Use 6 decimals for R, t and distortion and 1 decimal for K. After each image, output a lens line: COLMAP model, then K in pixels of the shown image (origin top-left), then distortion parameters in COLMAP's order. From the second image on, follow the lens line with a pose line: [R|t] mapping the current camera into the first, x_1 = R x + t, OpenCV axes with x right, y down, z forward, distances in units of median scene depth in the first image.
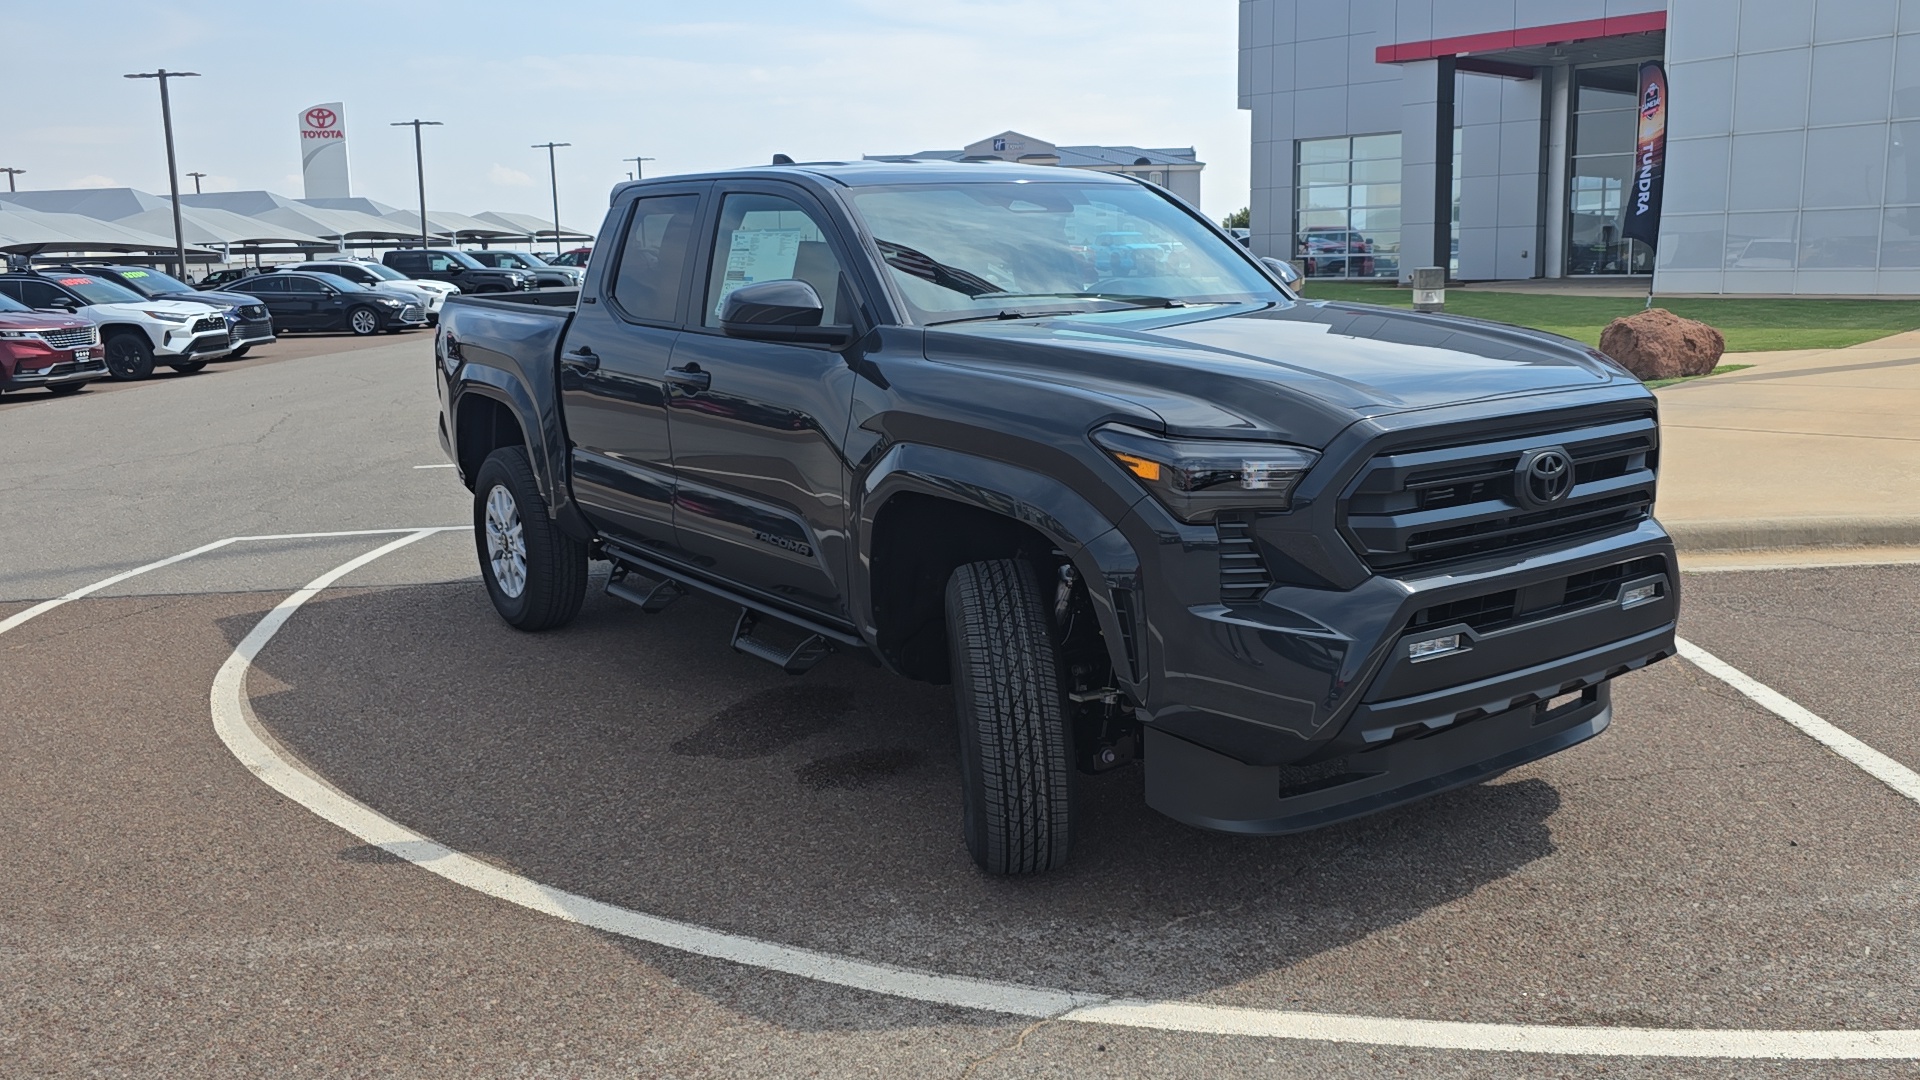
lens RADIAL K [[1620.6, 0, 925.6], [0, 1620.6, 465.5], [0, 0, 1]] dist [-0.007276, 0.075484]
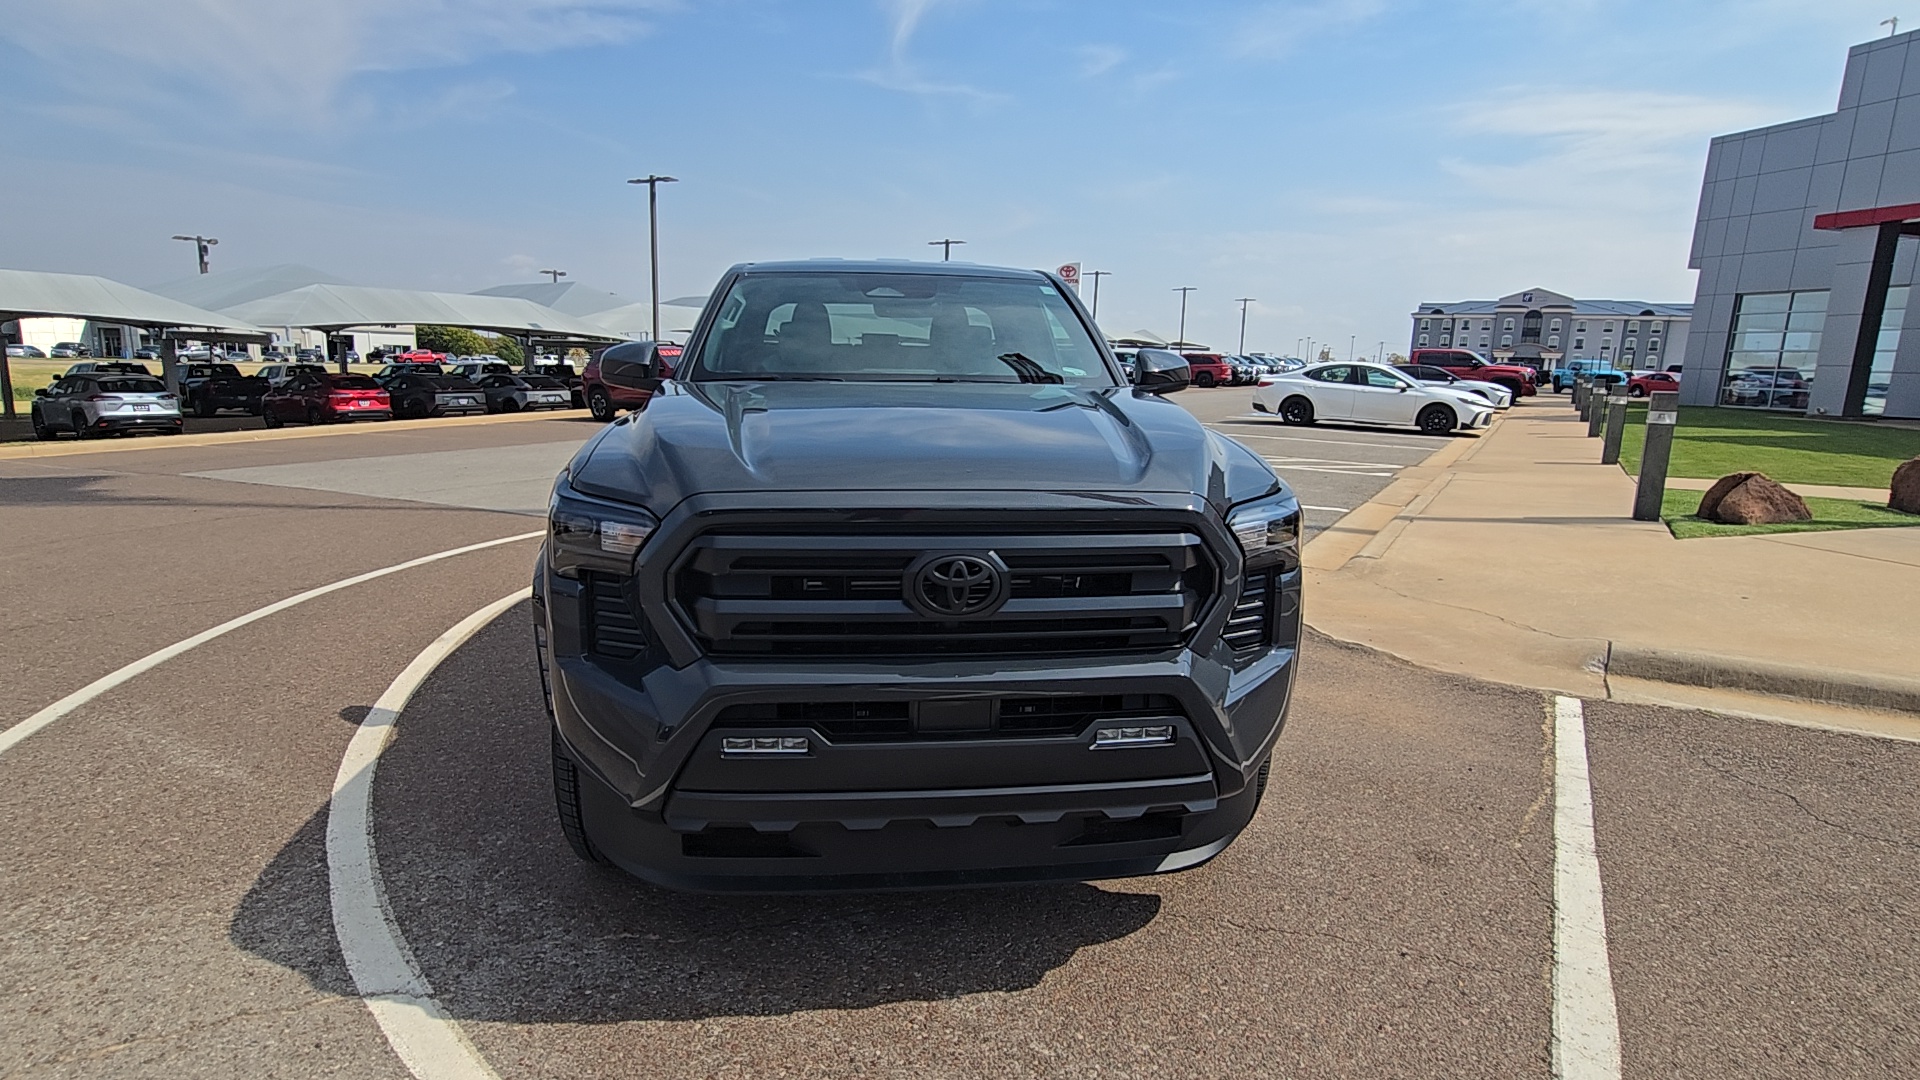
lens RADIAL K [[975.9, 0, 950.0], [0, 975.9, 536.7], [0, 0, 1]] dist [0.003041, 0.000256]
pose [[0.882647, 0.135833, -0.449982, 0.133982], [-0.112911, 0.990575, 0.077541, -0.012989], [0.456273, -0.017634, 0.889665, 0.115562]]
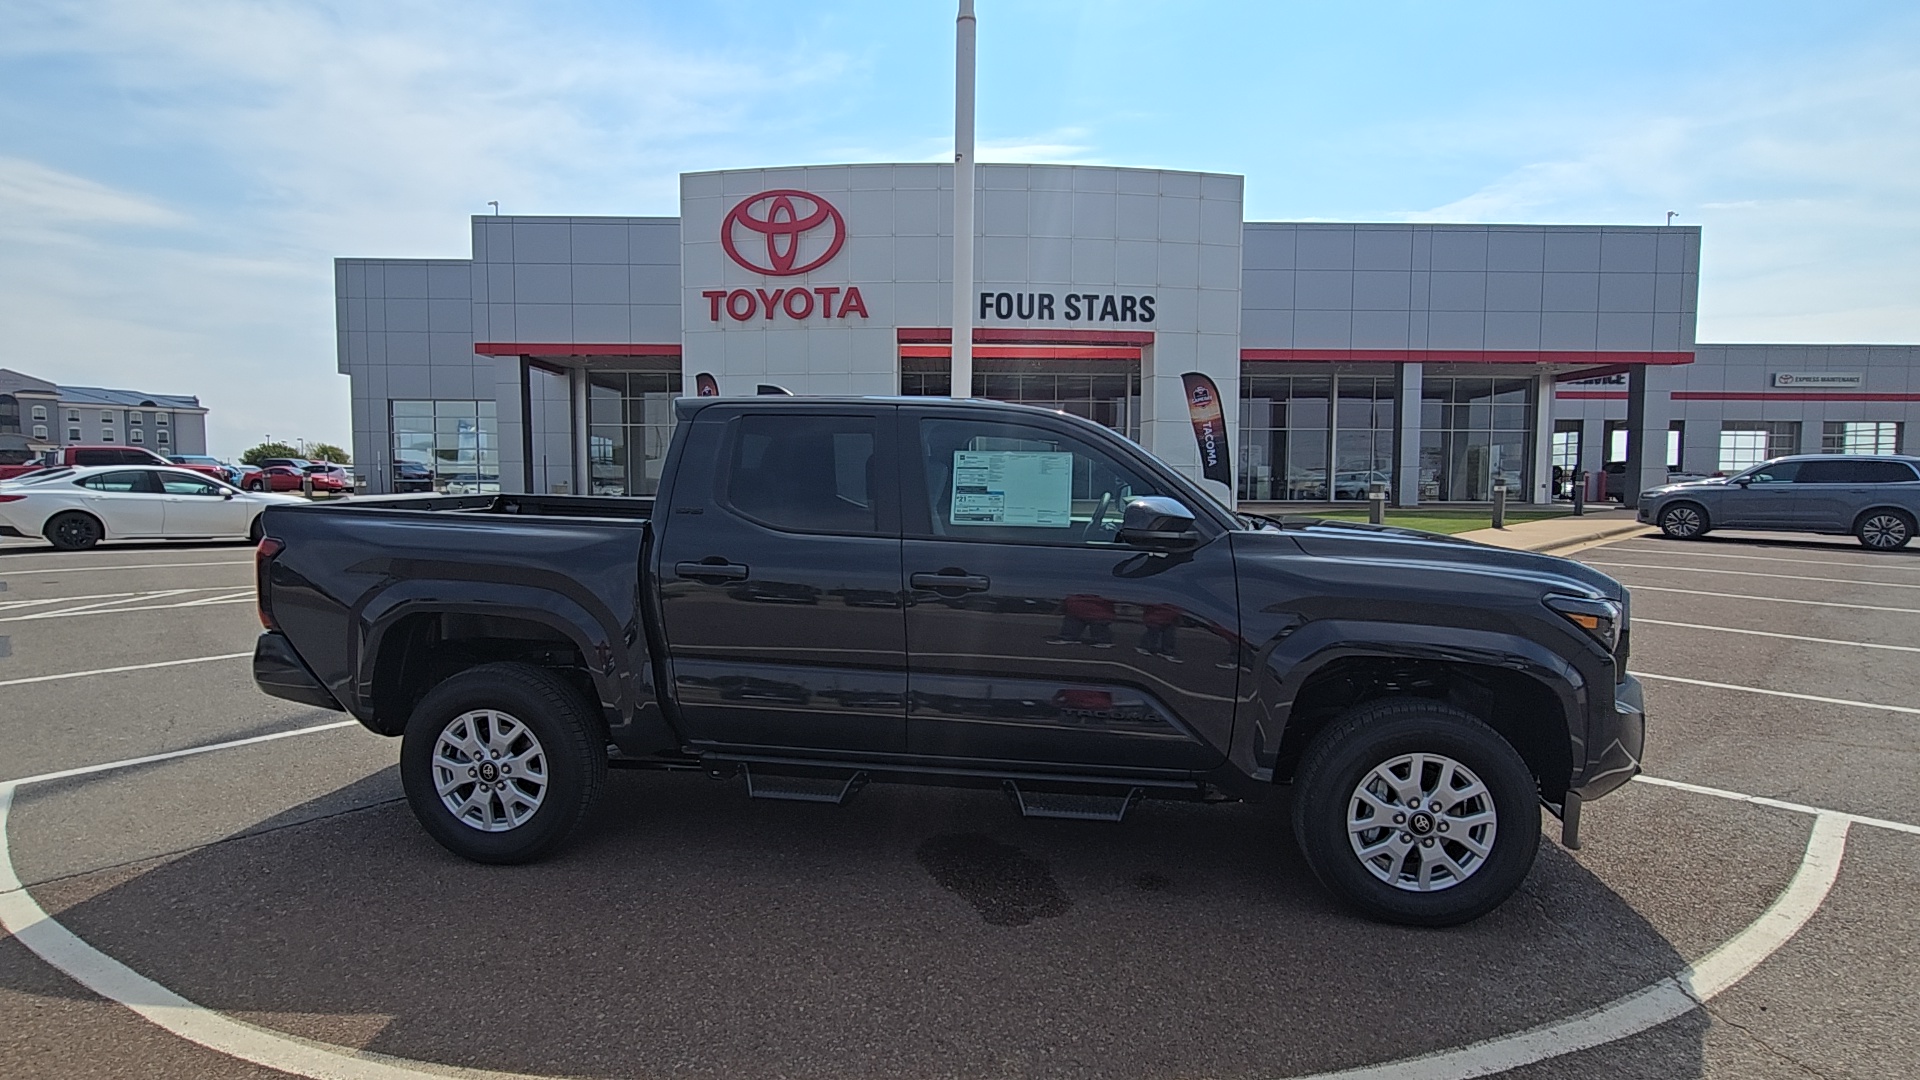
lens RADIAL K [[970.5, 0, 951.3], [0, 970.5, 543.4], [0, 0, 1]] dist [0.000796, -0.000439]
pose [[0.666242, -0.022964, 0.745382, -0.197213], [0.073753, 0.996655, -0.035217, -0.017546], [-0.742079, 0.078437, 0.665707, 0.171952]]
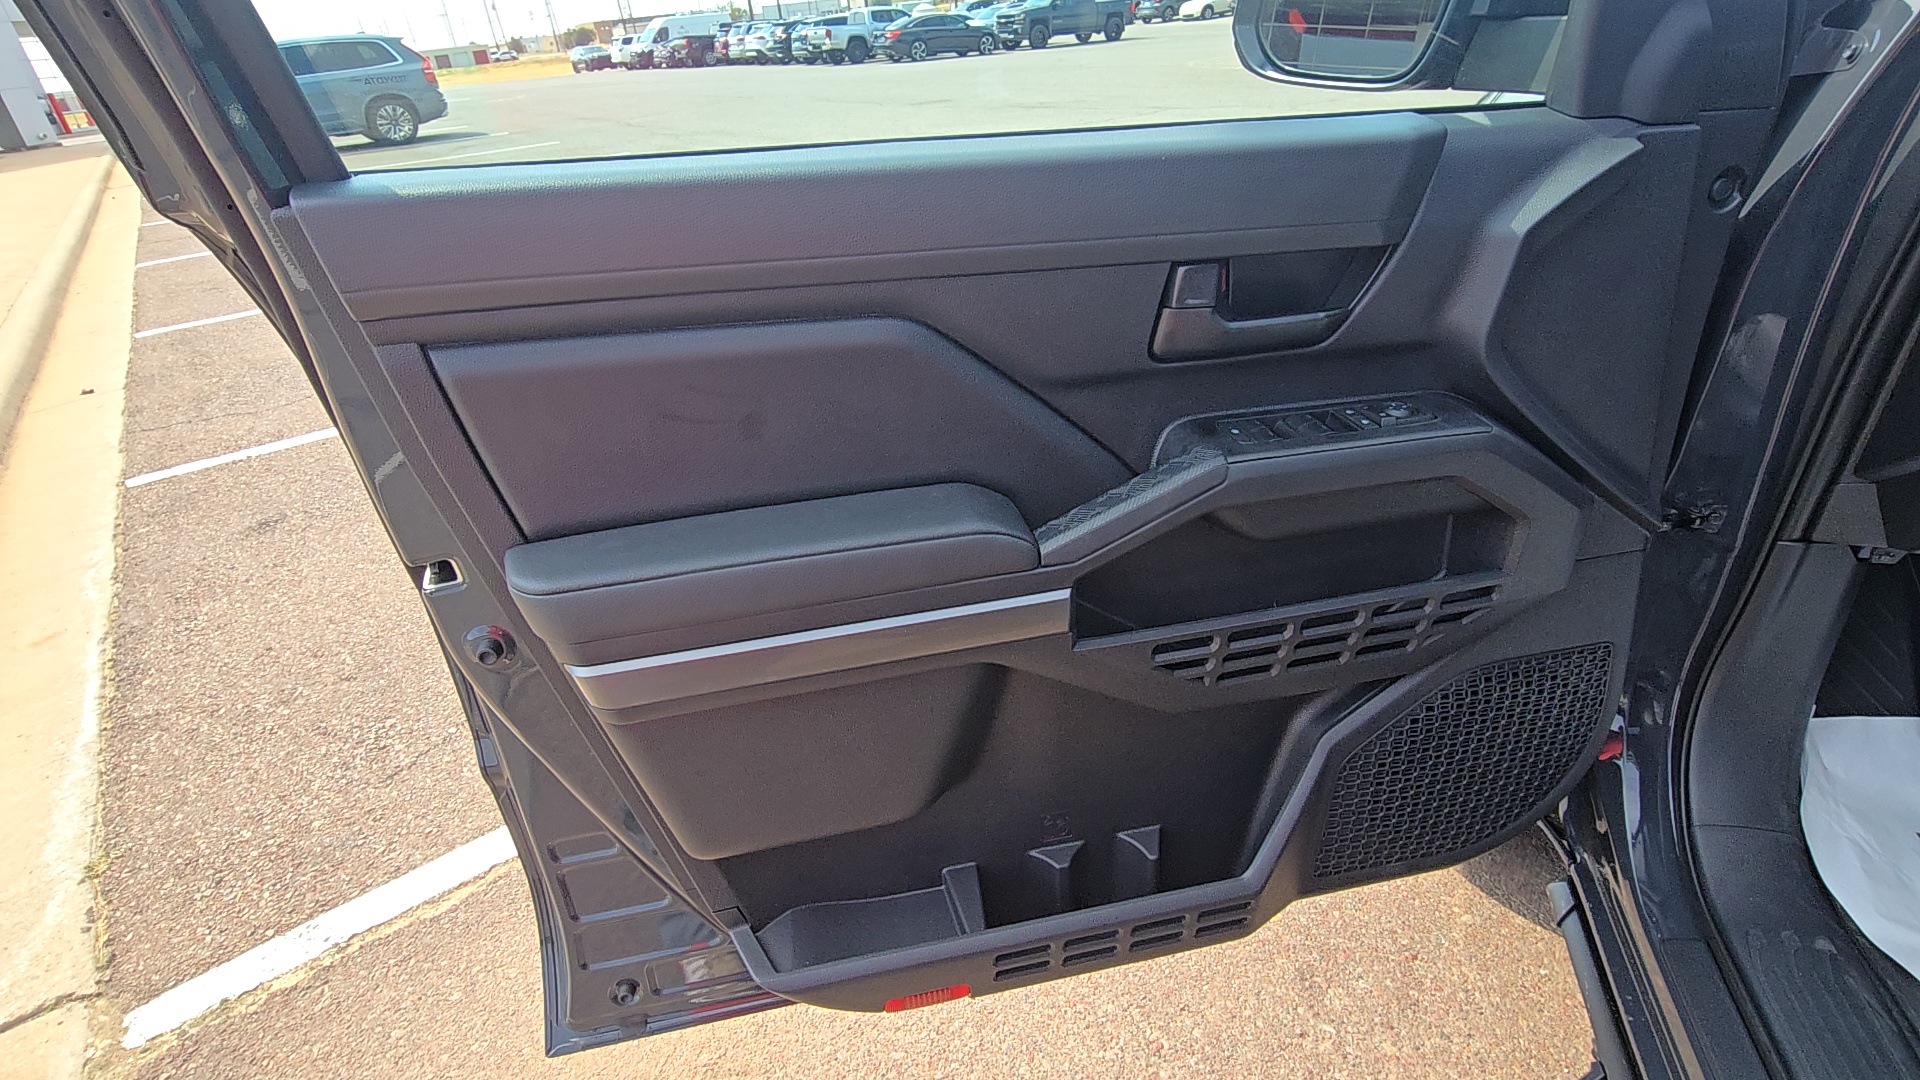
lens RADIAL K [[970.5, 0, 951.3], [0, 970.5, 543.4], [0, 0, 1]] dist [0.000796, -0.000439]
pose [[-0.646889, -0.288821, 0.705775, 0.058991], [0.209697, 0.822454, 0.528769, -0.044573], [-0.733187, 0.490053, -0.471471, 0.381256]]
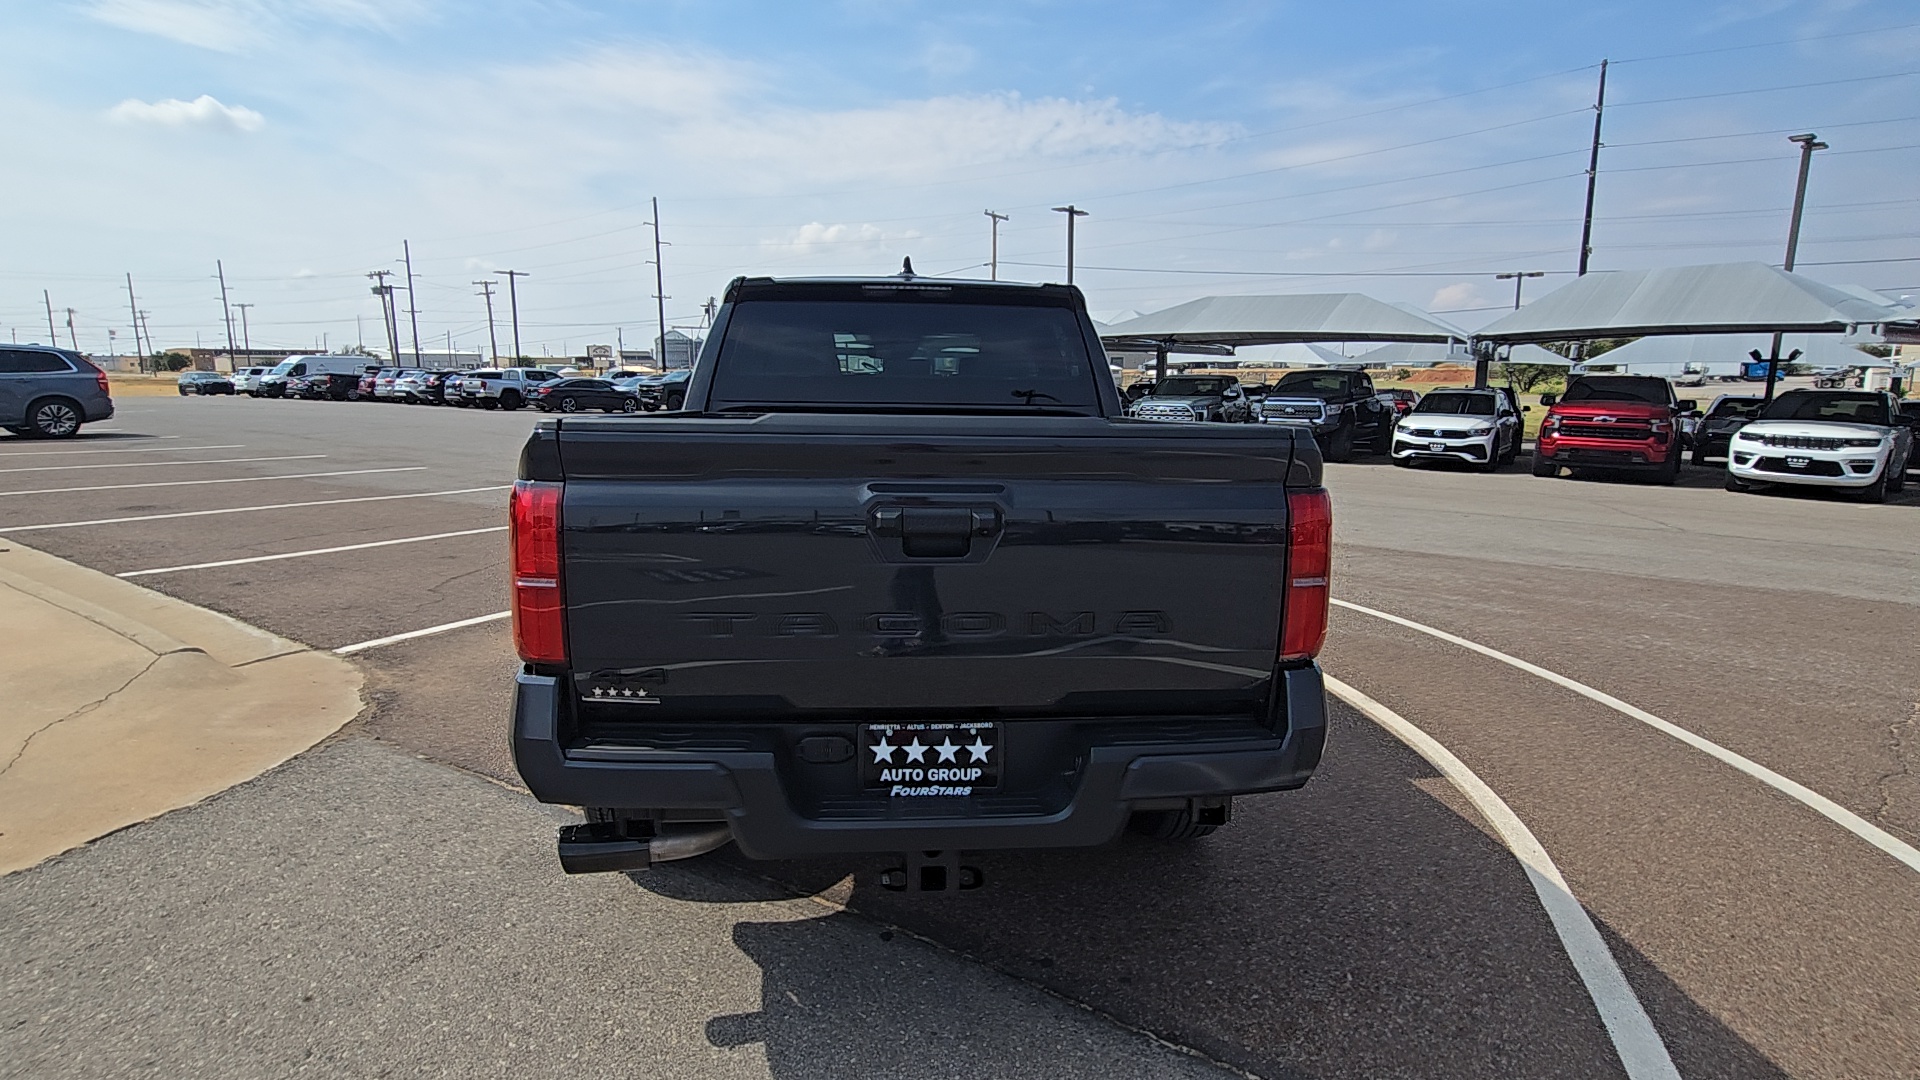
lens RADIAL K [[970.2, 0, 954.0], [0, 970.2, 547.3], [0, 0, 1]] dist [0.001714, 0.000446]
pose [[-0.872126, -0.062611, 0.485259, -0.152906], [0.083530, 0.958167, 0.273750, -0.069607], [-0.482099, 0.279278, -0.830412, 0.574425]]
